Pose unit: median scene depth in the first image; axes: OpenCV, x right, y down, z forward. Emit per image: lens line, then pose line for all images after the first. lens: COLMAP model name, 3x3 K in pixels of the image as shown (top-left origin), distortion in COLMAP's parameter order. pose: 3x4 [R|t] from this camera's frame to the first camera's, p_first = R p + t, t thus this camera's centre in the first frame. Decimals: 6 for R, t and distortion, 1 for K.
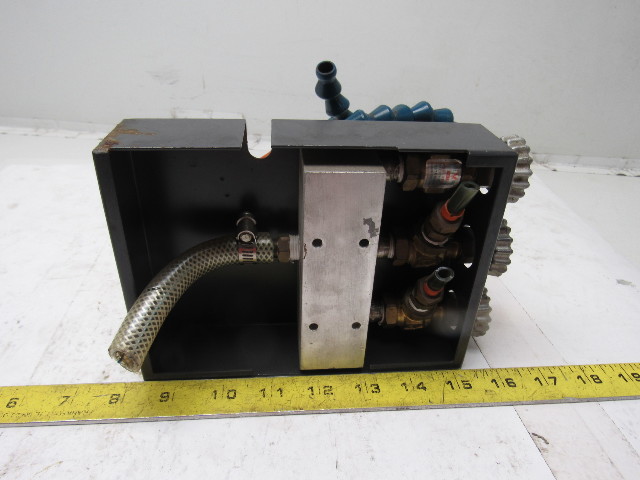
lens RADIAL K [[455.0, 0, 320.0], [0, 455.0, 240.0], [0, 0, 1]] dist [-0.005384, -0.002789]
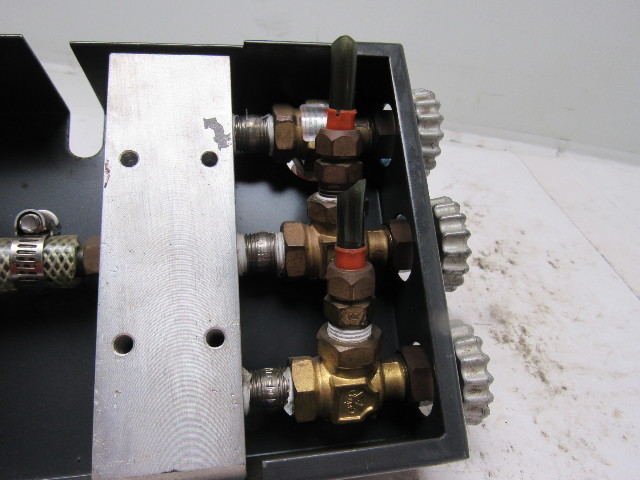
lens RADIAL K [[455.0, 0, 320.0], [0, 455.0, 240.0], [0, 0, 1]] dist [-0.005384, -0.002789]
pose [[0.989976, -0.099371, 0.100359, 0.154985], [0.141219, 0.706399, -0.693583, 0.477150], [-0.001971, 0.700804, 0.713351, 0.575492]]
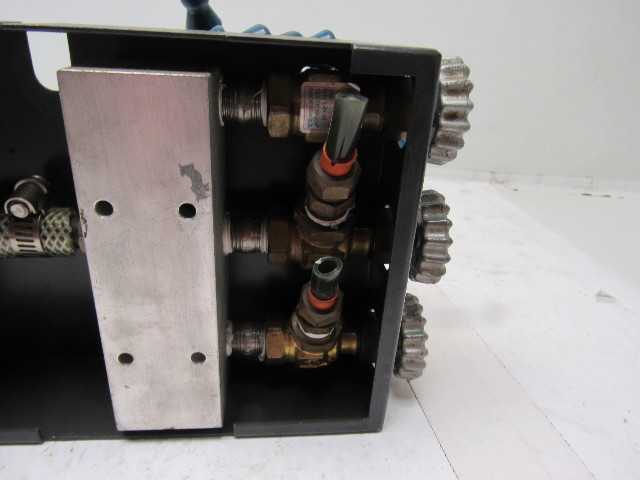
lens RADIAL K [[428.3, 0, 309.9], [0, 428.3, 238.0], [0, 0, 1]] dist [-0.038095, -0.000511]
pose [[0.999810, 0.009884, 0.016791, 0.219586], [-0.008028, 0.994204, -0.107209, 0.088310], [-0.017754, 0.107054, 0.994095, 0.416251]]
